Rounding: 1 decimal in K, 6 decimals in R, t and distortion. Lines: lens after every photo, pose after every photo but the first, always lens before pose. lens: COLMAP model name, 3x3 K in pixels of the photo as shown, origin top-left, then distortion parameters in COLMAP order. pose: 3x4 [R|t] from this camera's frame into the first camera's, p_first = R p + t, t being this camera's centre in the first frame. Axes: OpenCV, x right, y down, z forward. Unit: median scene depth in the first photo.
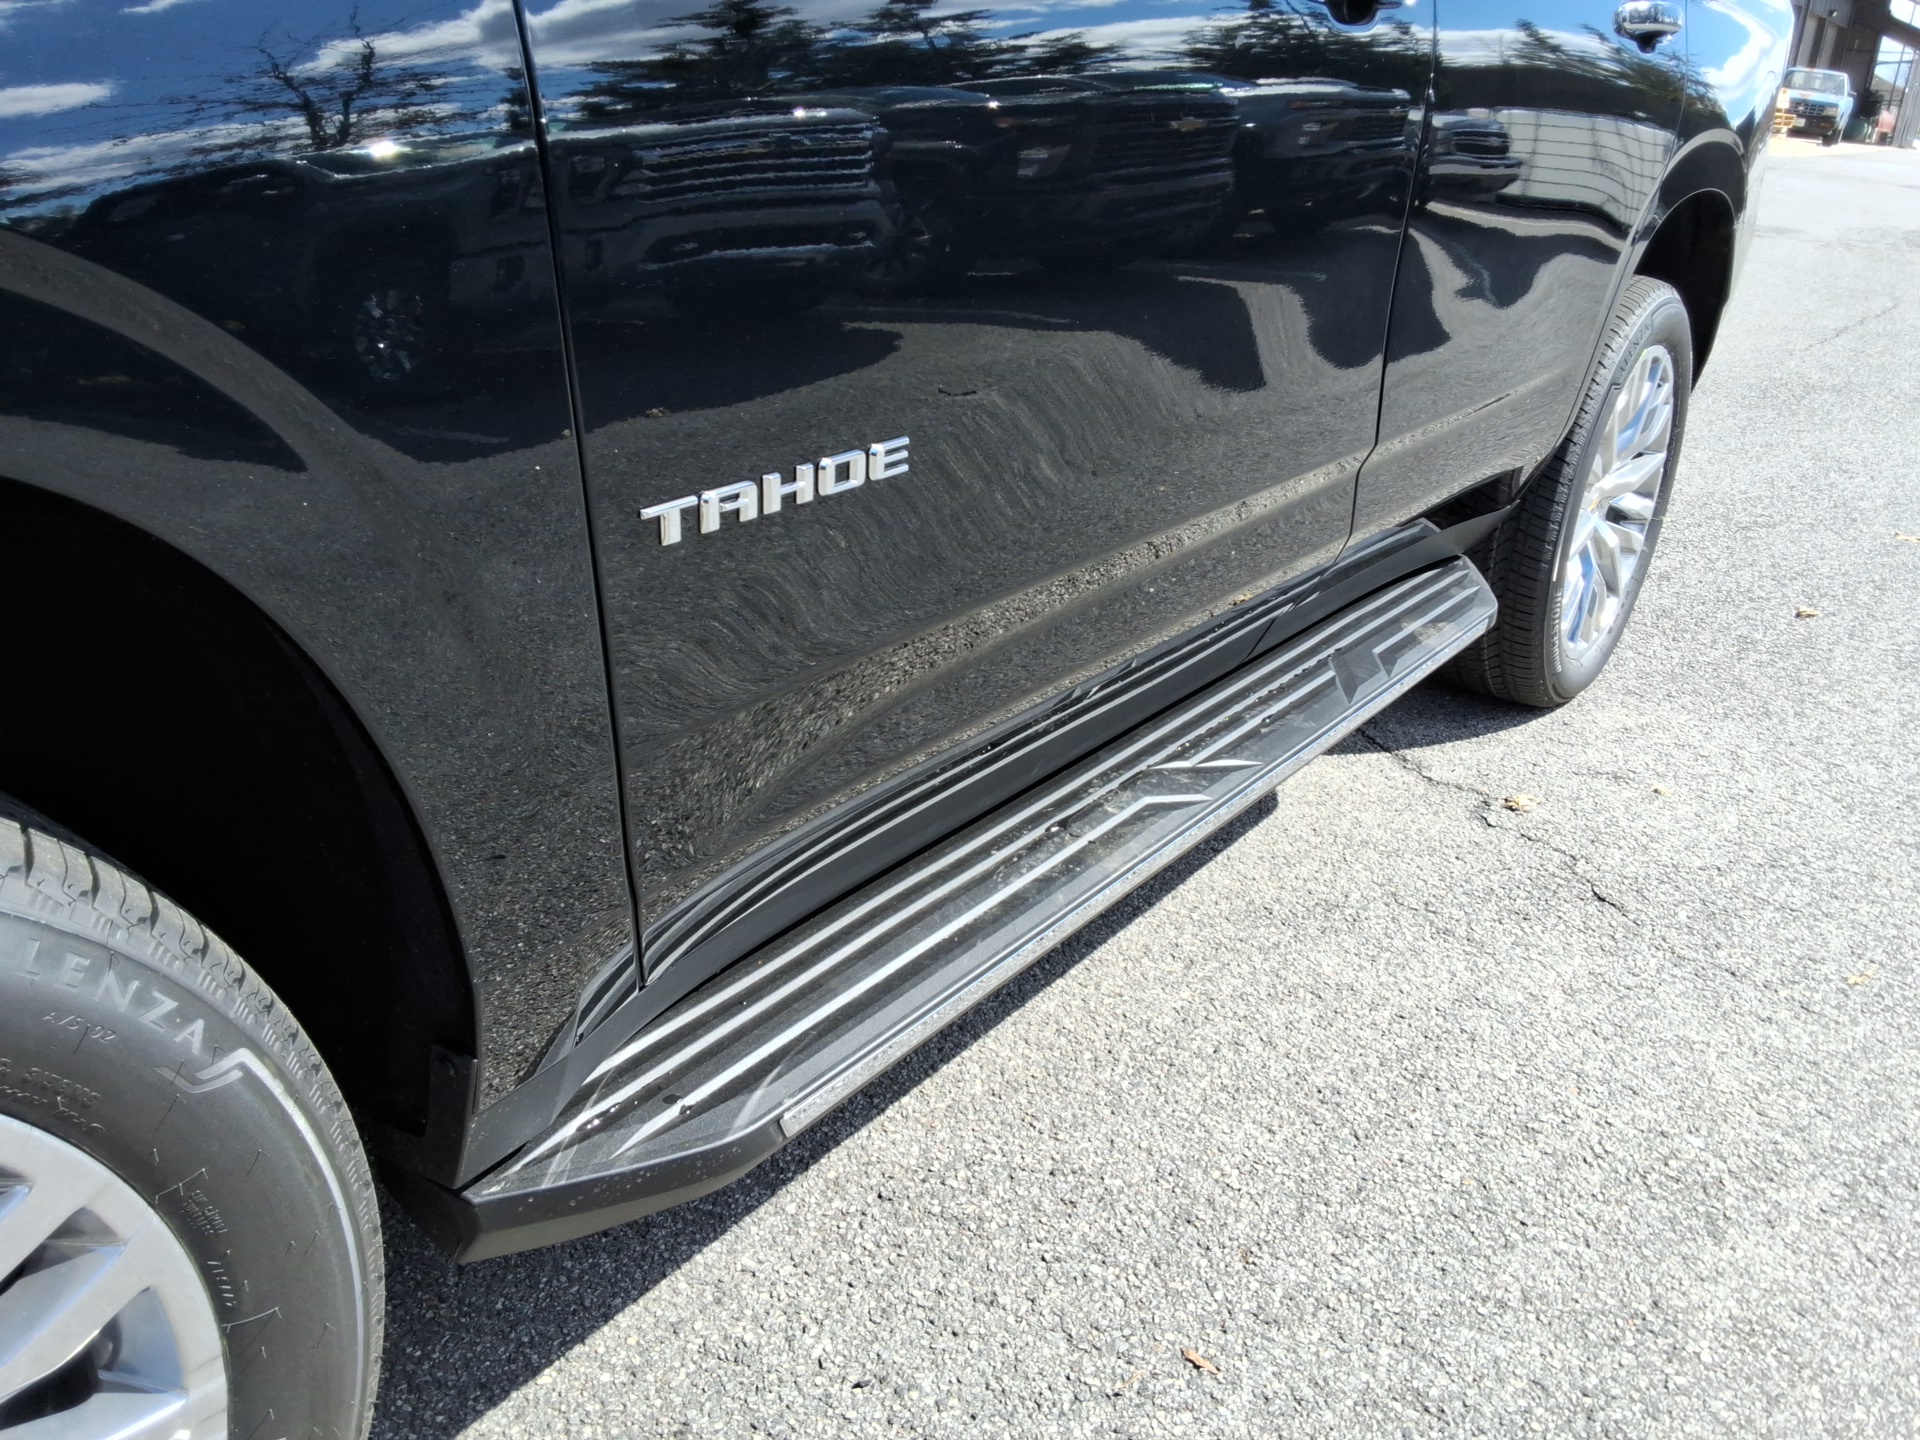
lens RADIAL K [[1552.7, 0, 981.1], [0, 1552.7, 715.2], [0, 0, 1]] dist [0.028478, -0.042957]
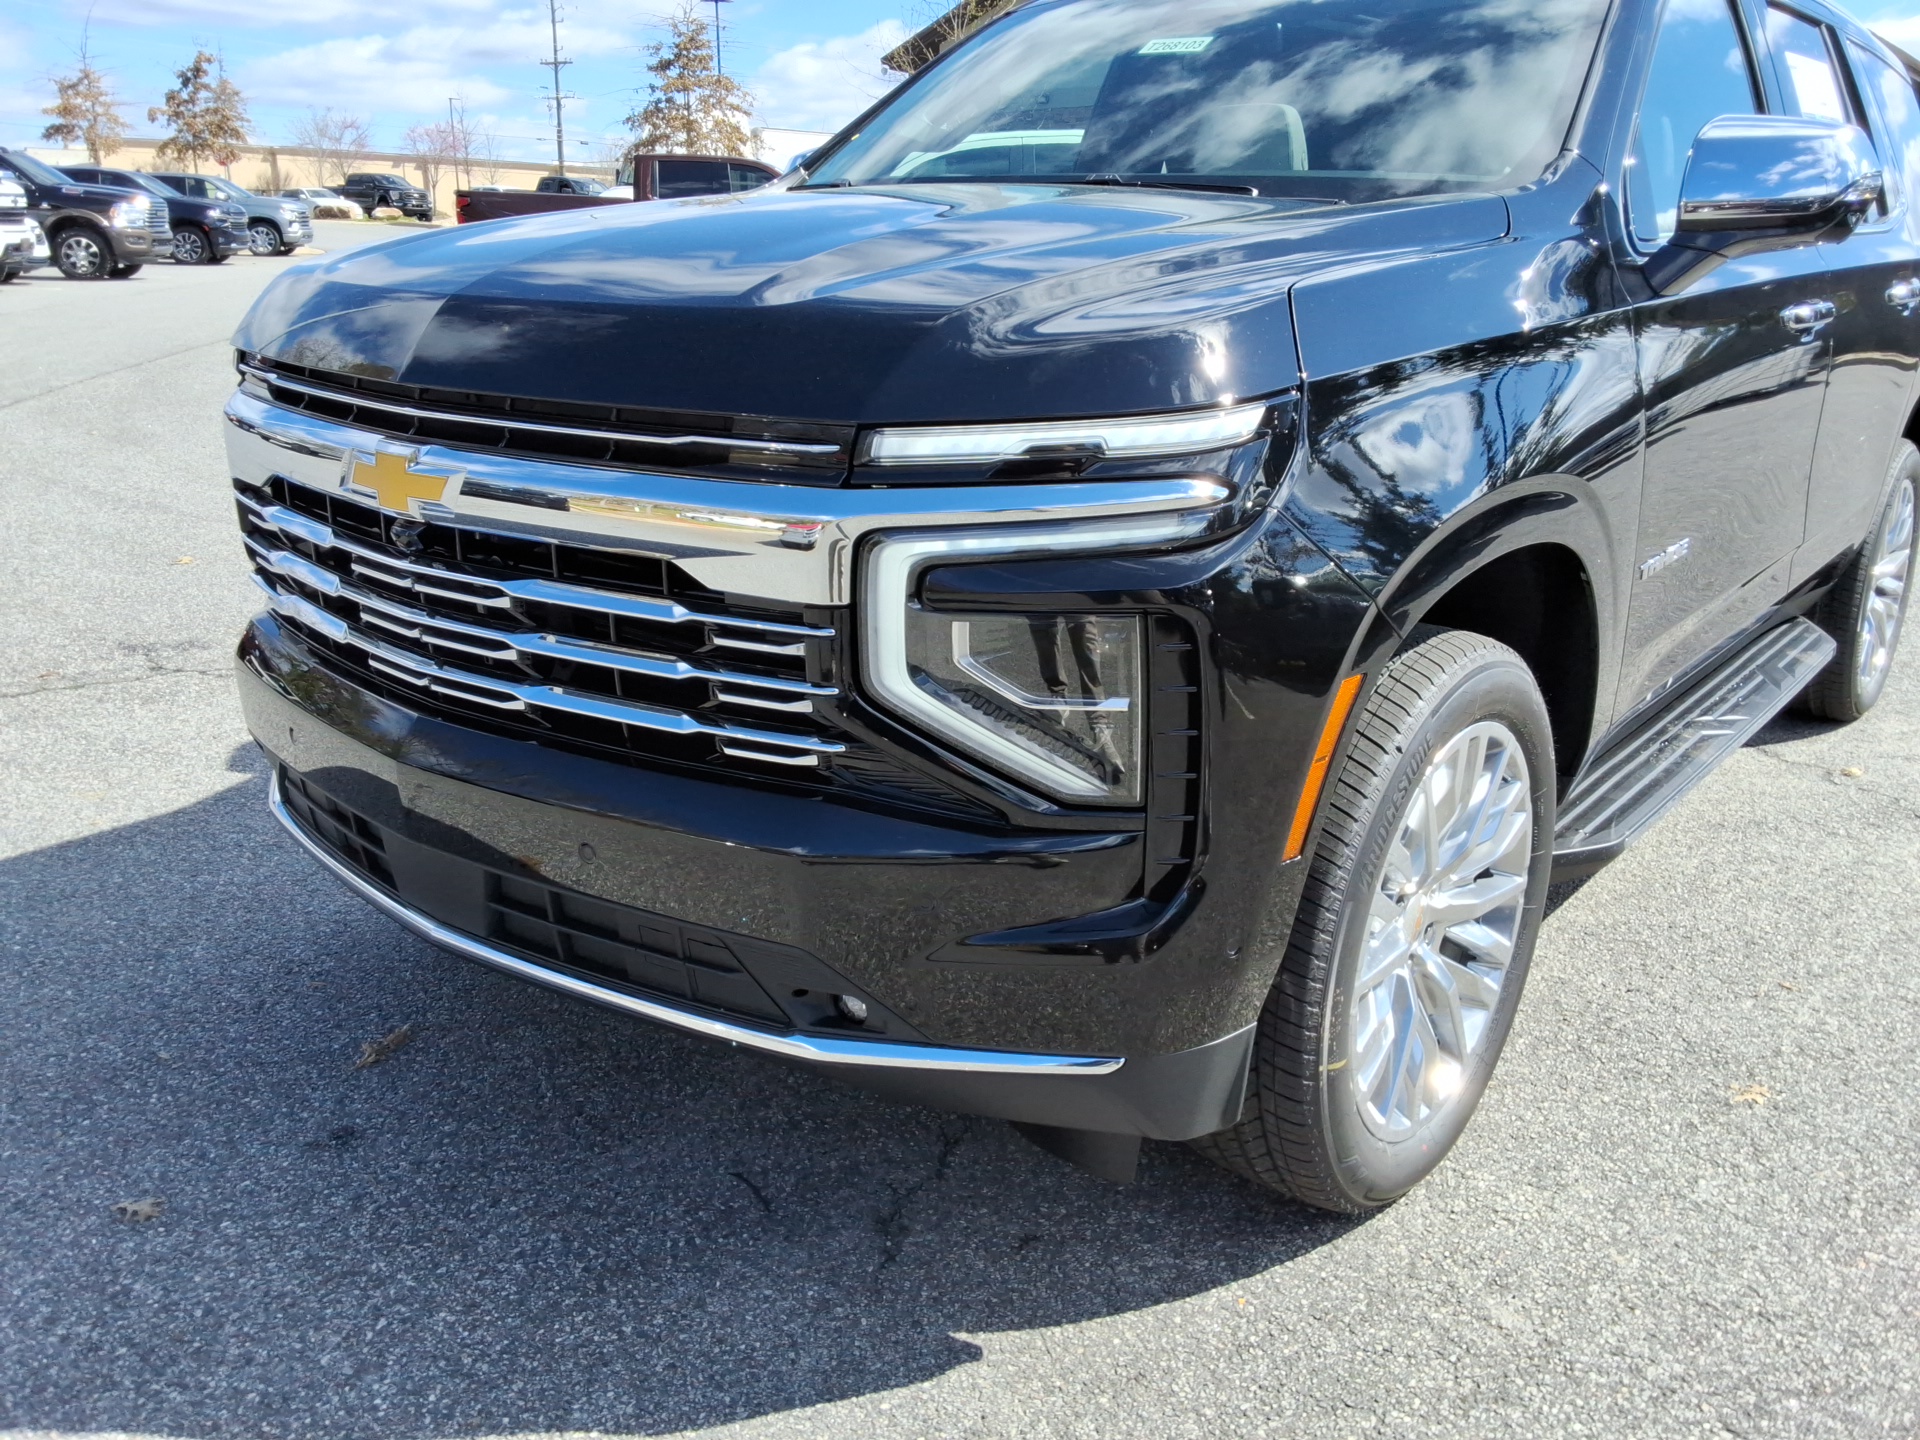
lens RADIAL K [[1579.3, 0, 949.1], [0, 1579.3, 700.4], [0, 0, 1]] dist [0.036492, -0.071096]
pose [[0.997045, -0.032851, -0.069436, -0.493507], [0.025607, 0.994377, -0.102758, 0.140321], [0.072422, 0.100676, 0.992280, -0.724476]]
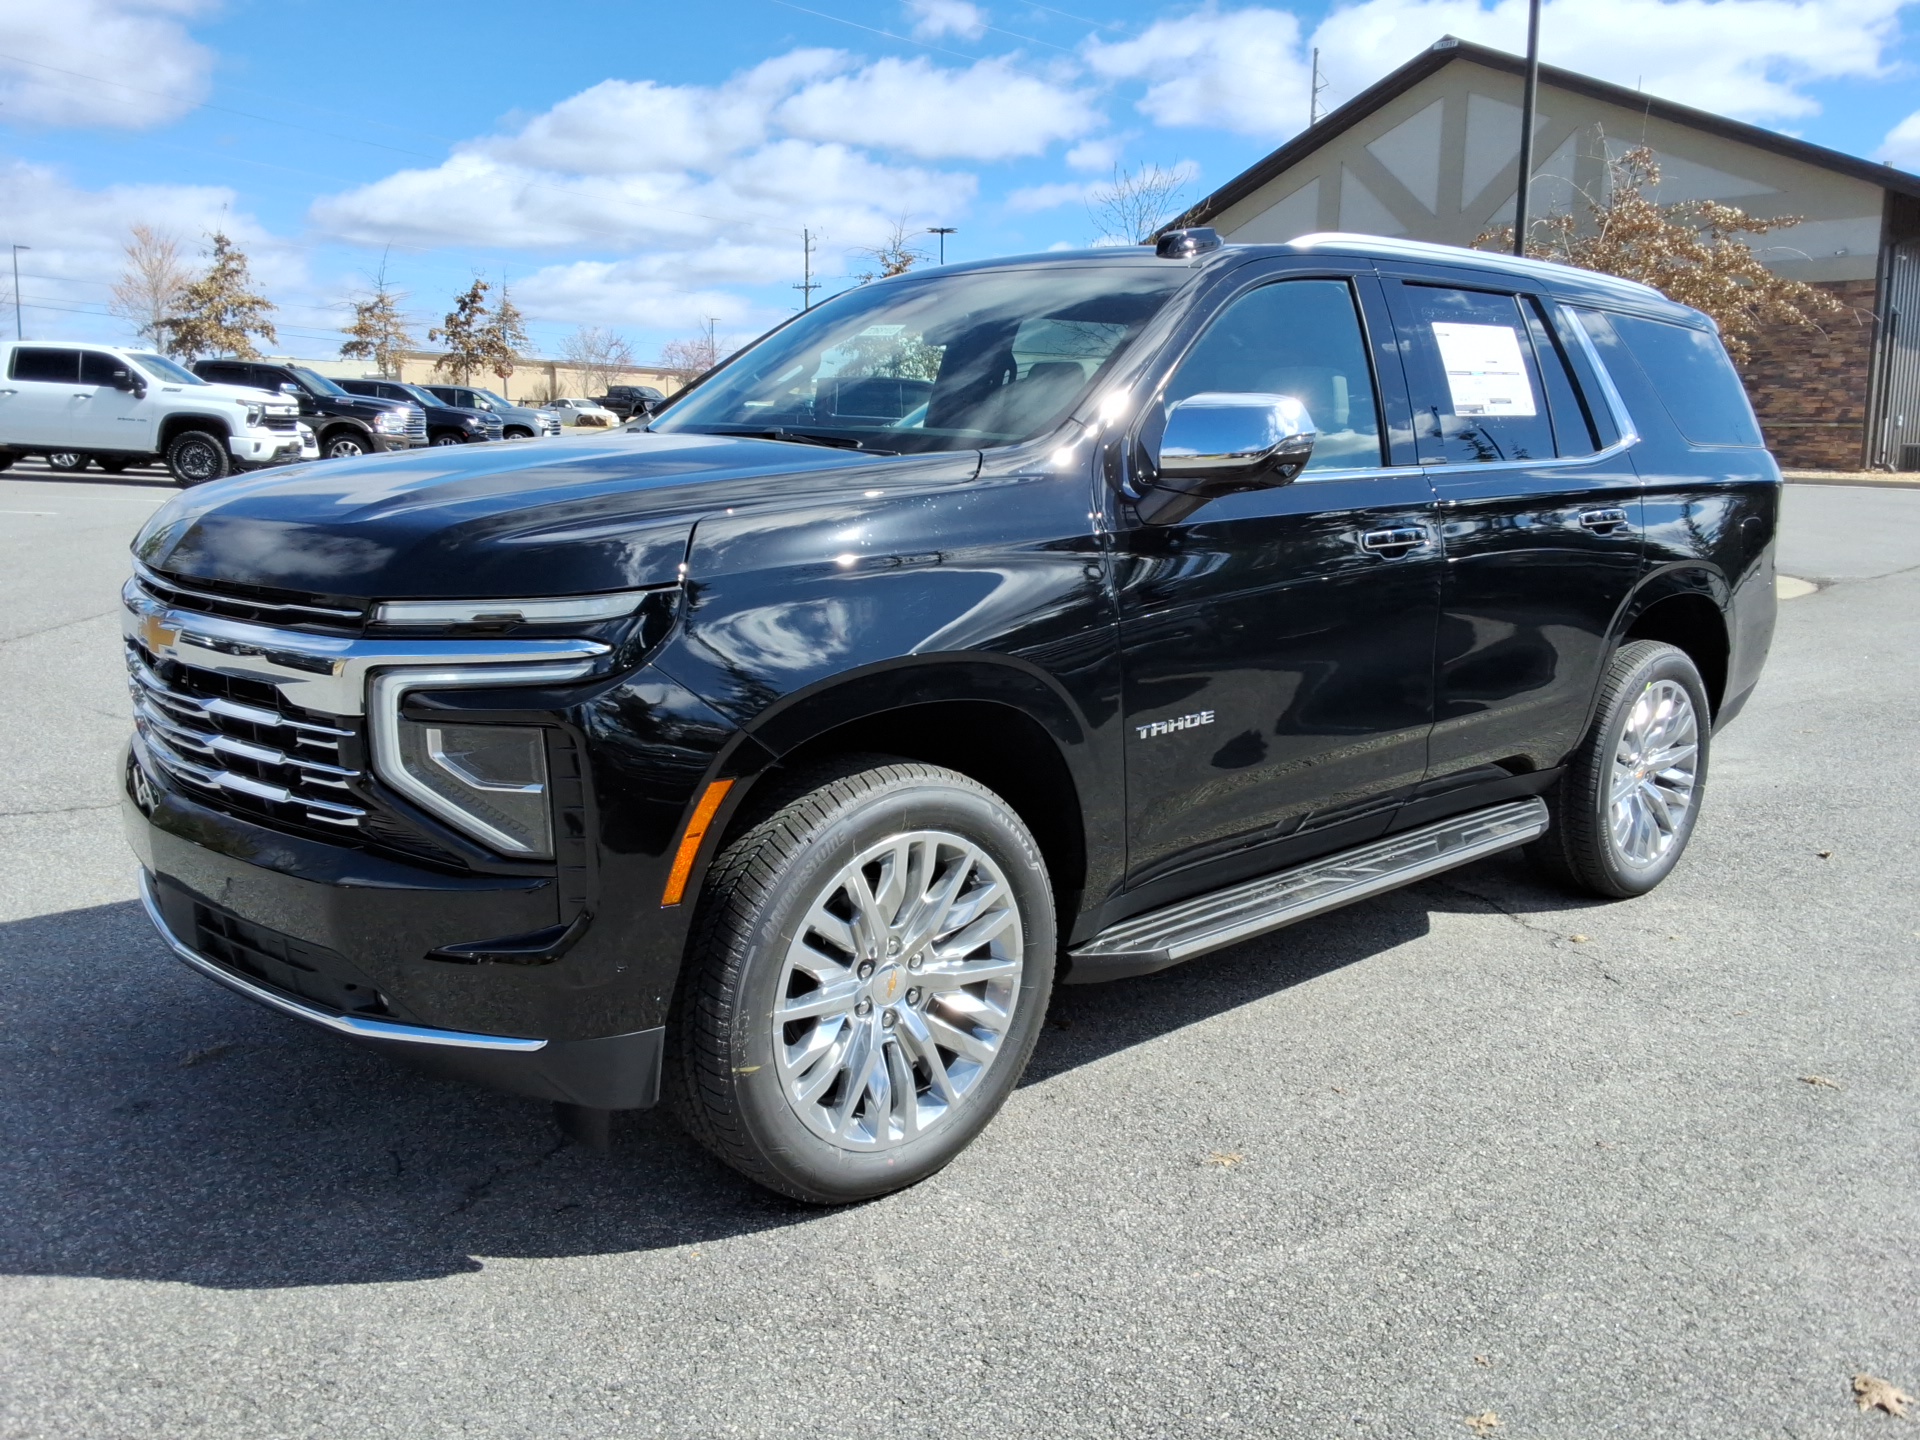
lens RADIAL K [[1573.6, 0, 971.7], [0, 1573.6, 707.6], [0, 0, 1]] dist [0.104430, -0.197583]
pose [[0.978255, -0.011042, -0.207114, 0.062452], [-0.035317, 0.975131, -0.218799, 0.244232], [0.204379, 0.221356, 0.953536, -0.987277]]
